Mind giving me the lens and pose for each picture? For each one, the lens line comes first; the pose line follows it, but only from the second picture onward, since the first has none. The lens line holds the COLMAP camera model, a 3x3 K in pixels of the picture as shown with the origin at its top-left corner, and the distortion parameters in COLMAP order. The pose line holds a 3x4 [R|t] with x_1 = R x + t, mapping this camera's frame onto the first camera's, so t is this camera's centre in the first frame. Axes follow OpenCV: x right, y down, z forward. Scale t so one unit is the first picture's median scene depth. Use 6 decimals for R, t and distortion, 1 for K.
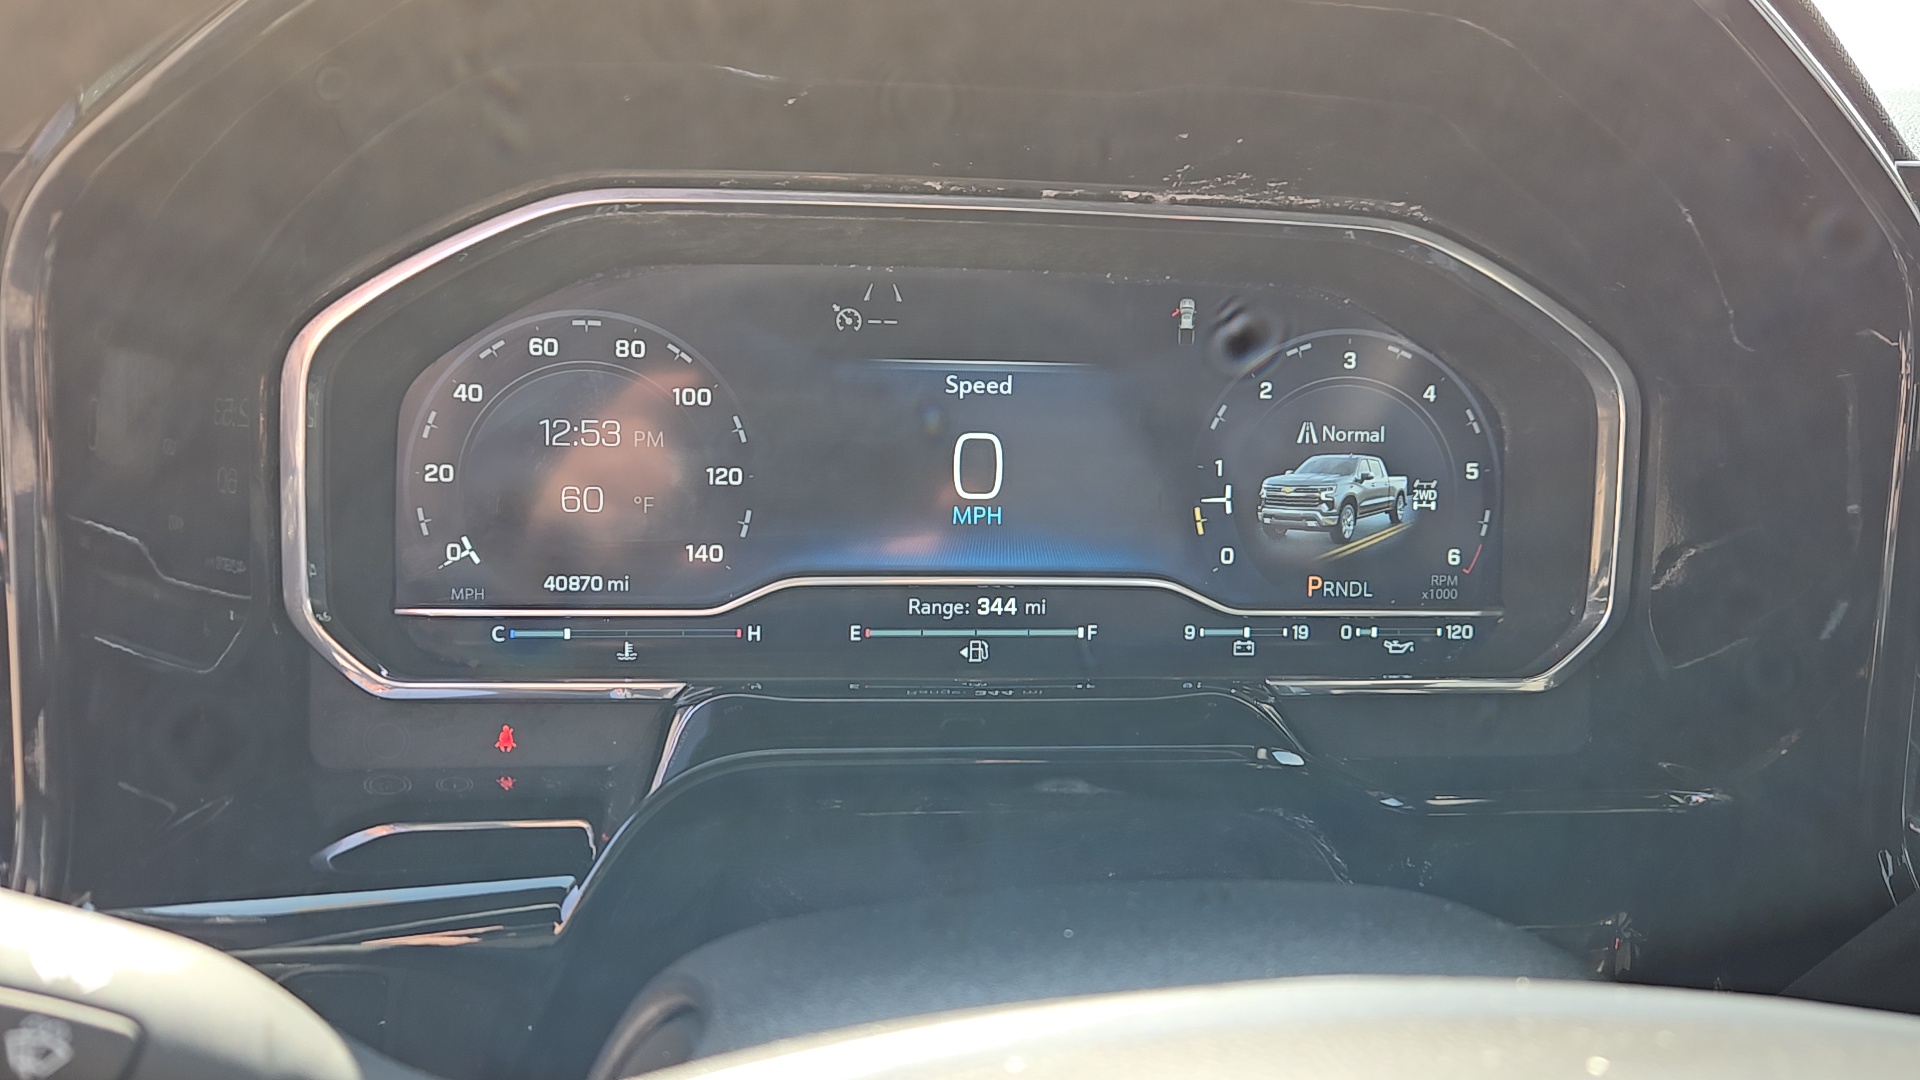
lens RADIAL K [[1603.2, 0, 968.5], [0, 1603.2, 539.1], [0, 0, 1]] dist [0.011594, -0.008123]
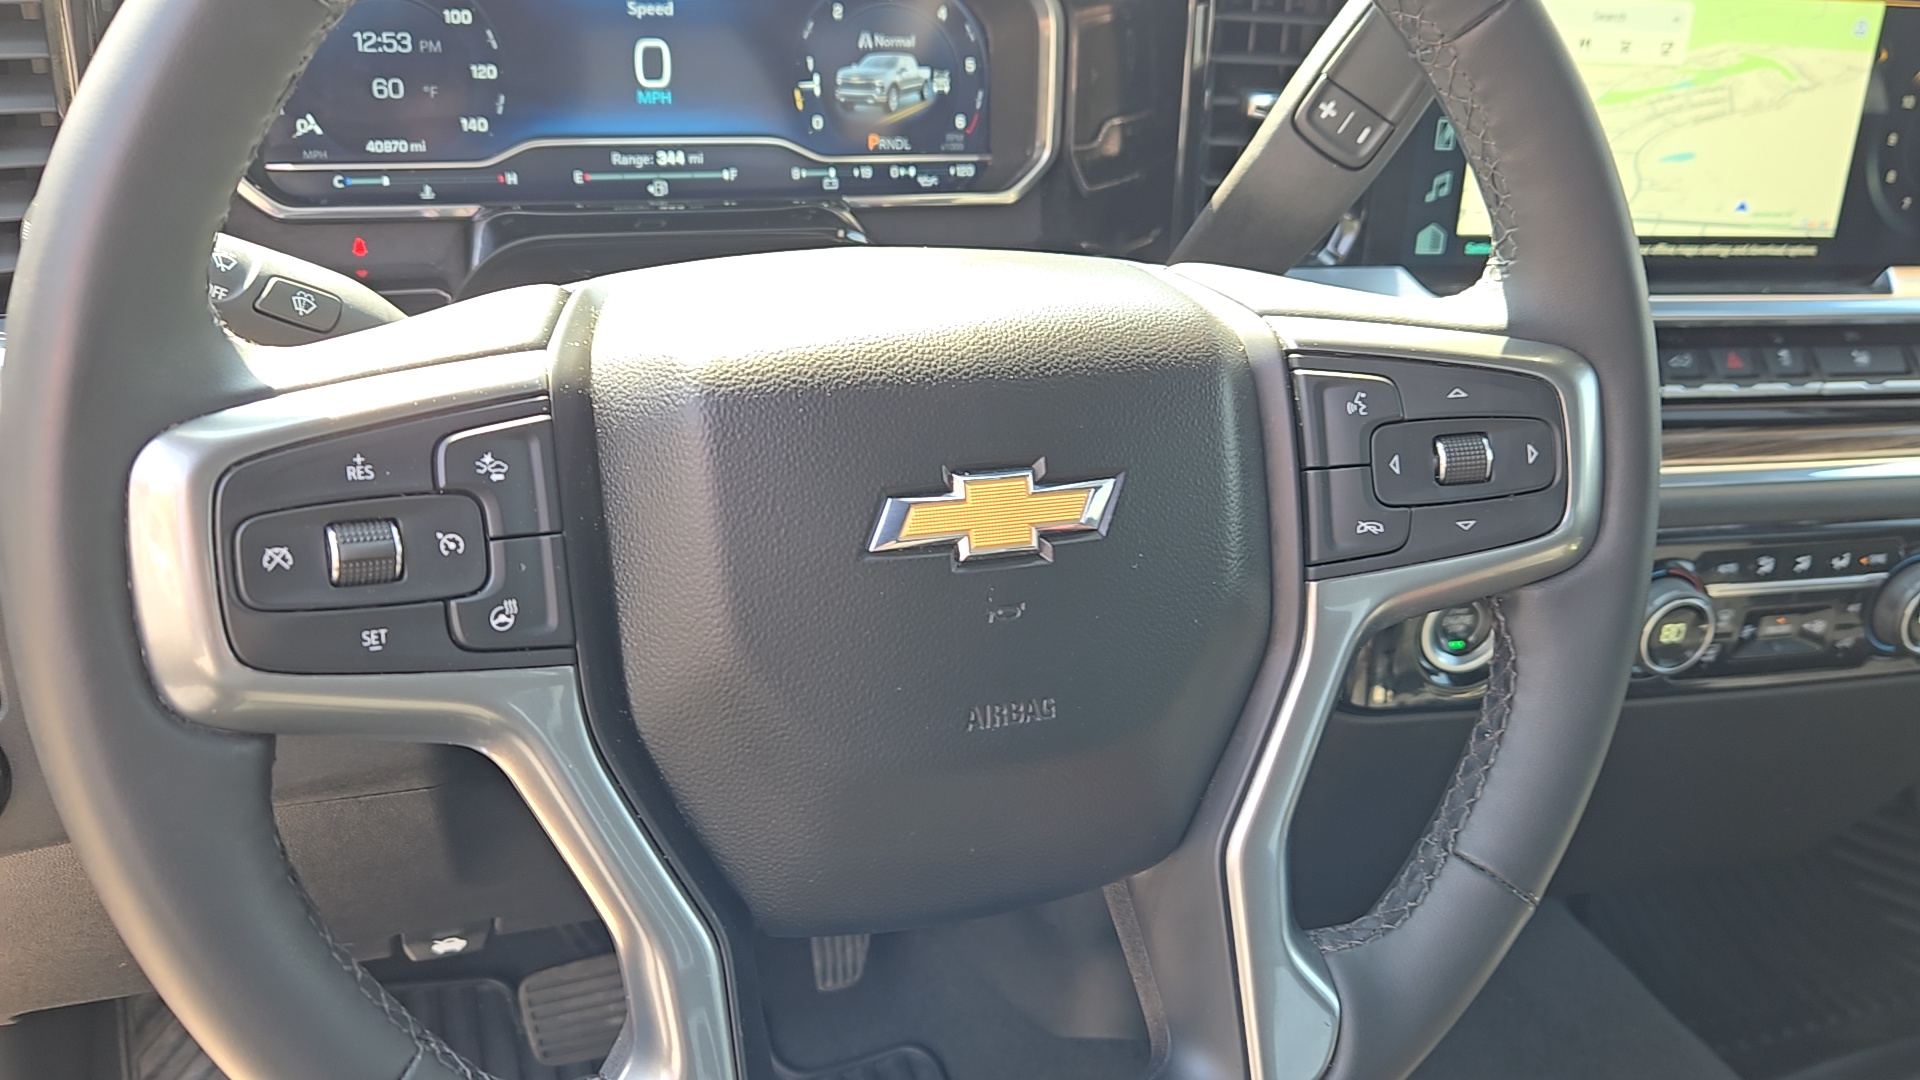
lens RADIAL K [[1603.2, 0, 945.5], [0, 1603.2, 522.0], [0, 0, 1]] dist [0.011594, -0.008123]
pose [[0.973947, -0.071518, 0.215205, -0.083259], [0.025498, 0.977488, 0.209446, 0.067970], [-0.225340, -0.198502, 0.953844, -0.608233]]
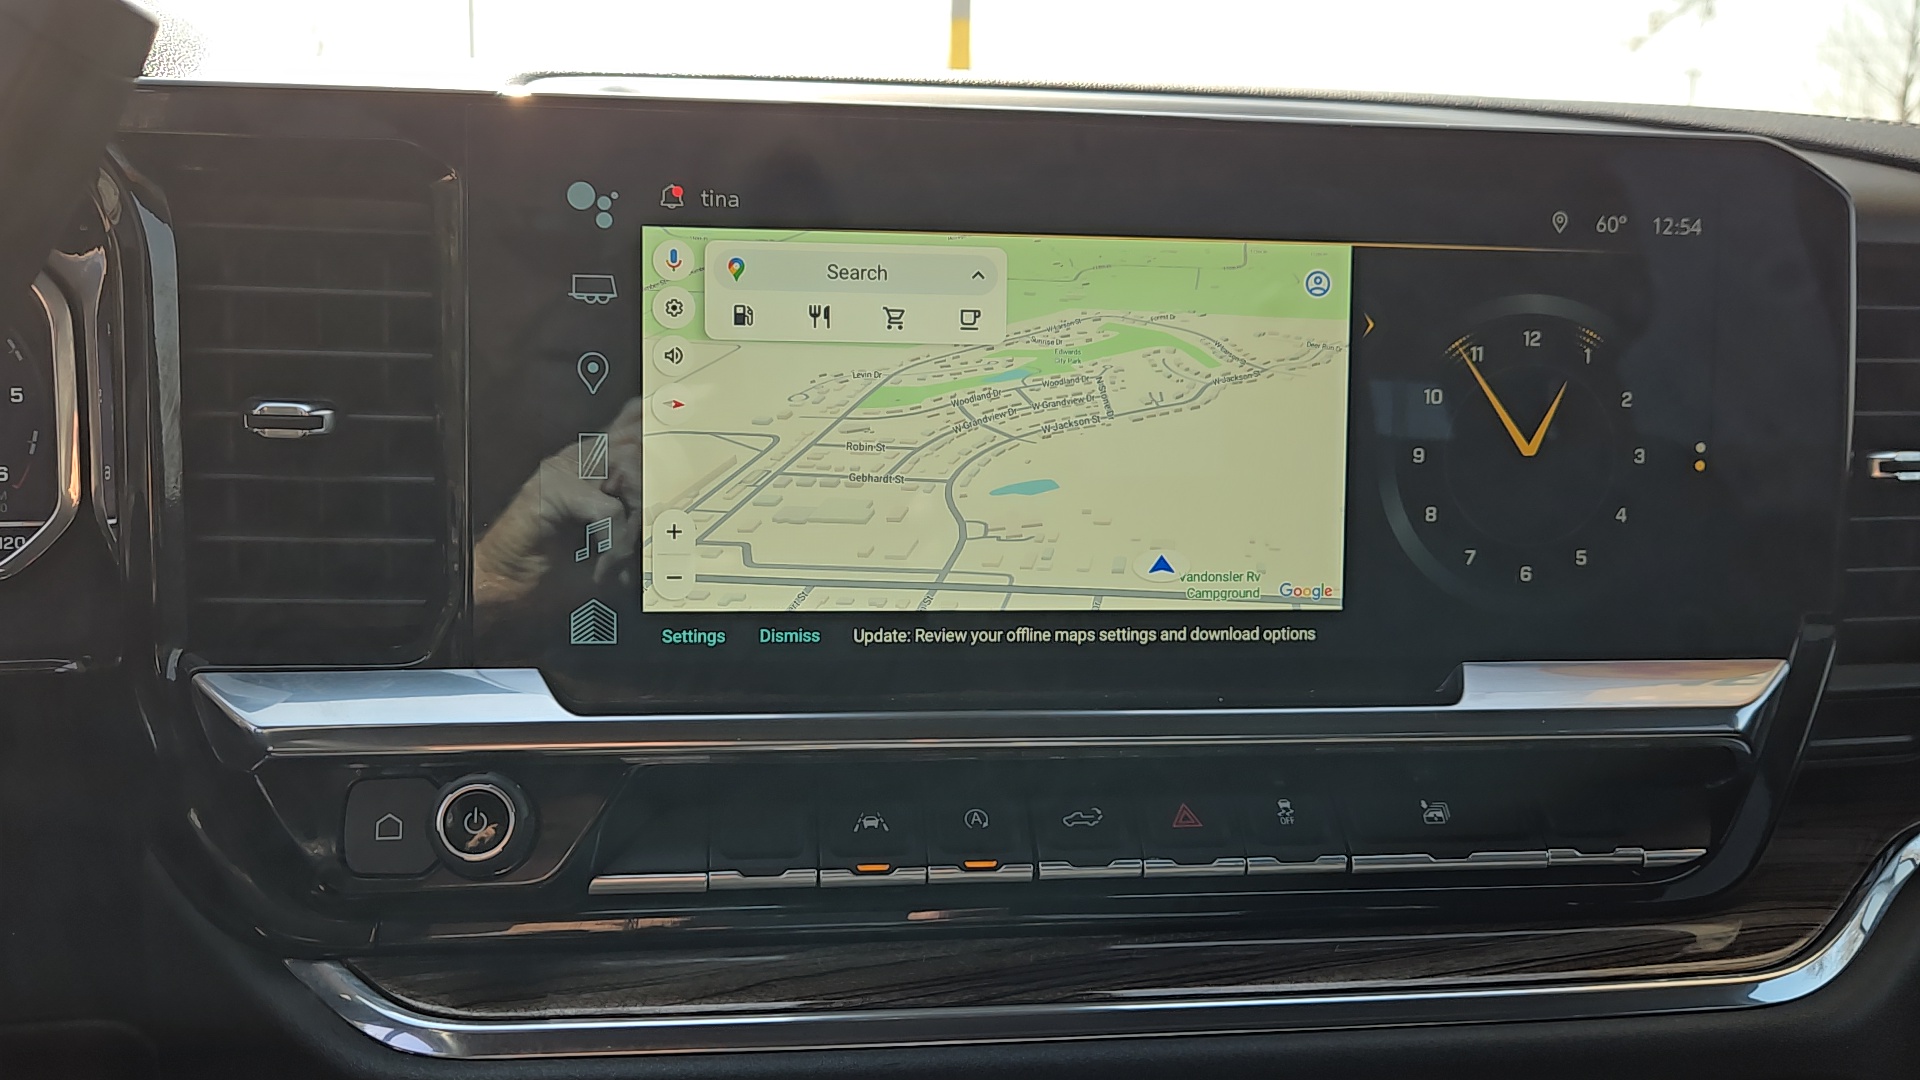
lens RADIAL K [[1603.2, 0, 953.2], [0, 1603.2, 549.7], [0, 0, 1]] dist [0.011594, -0.008123]
pose [[0.994957, -0.040135, 0.091927, 0.887115], [0.044785, 0.997790, -0.049094, 0.154223], [-0.089753, 0.052963, 0.994555, -0.143407]]
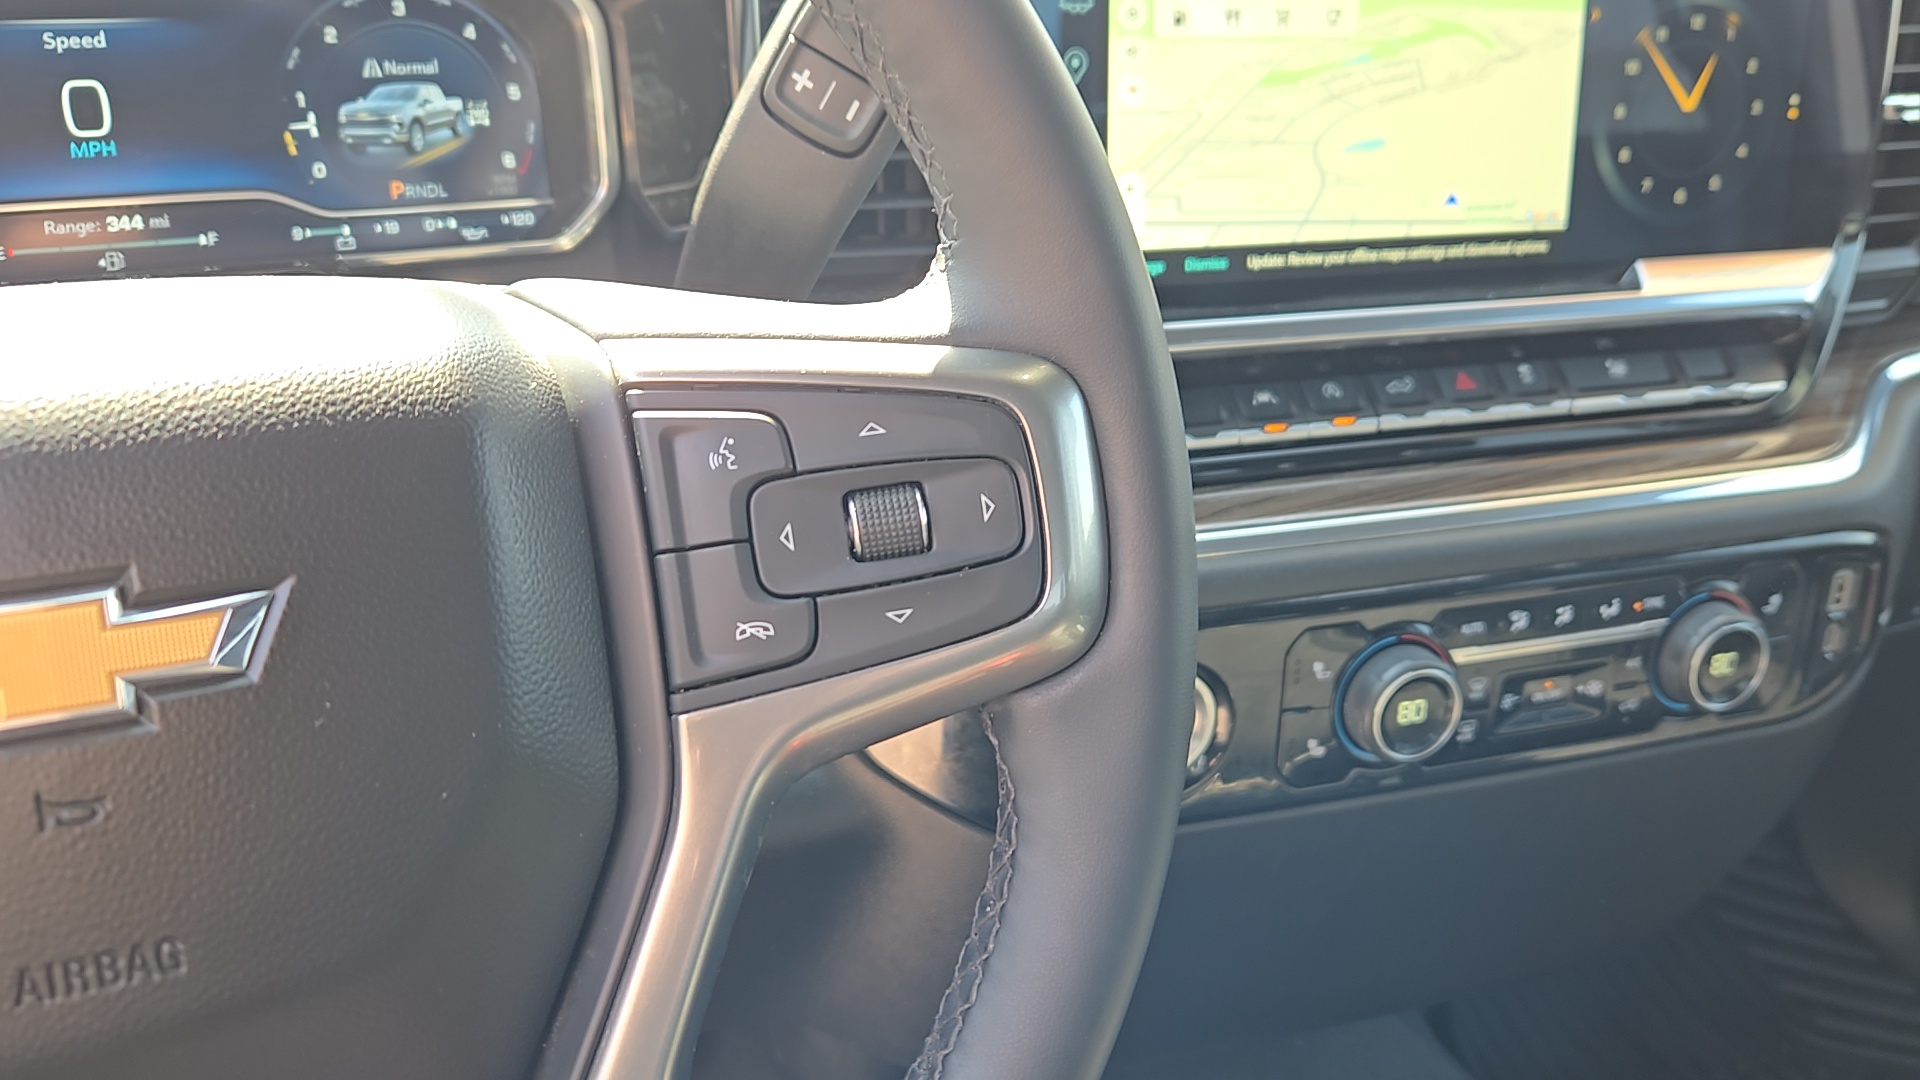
lens RADIAL K [[1603.2, 0, 933.5], [0, 1603.2, 530.4], [0, 0, 1]] dist [0.011594, -0.008123]
pose [[0.958993, -0.131369, 0.251145, 0.278773], [0.093458, 0.983107, 0.157373, 0.140203], [-0.267576, -0.127448, 0.955071, -0.399475]]
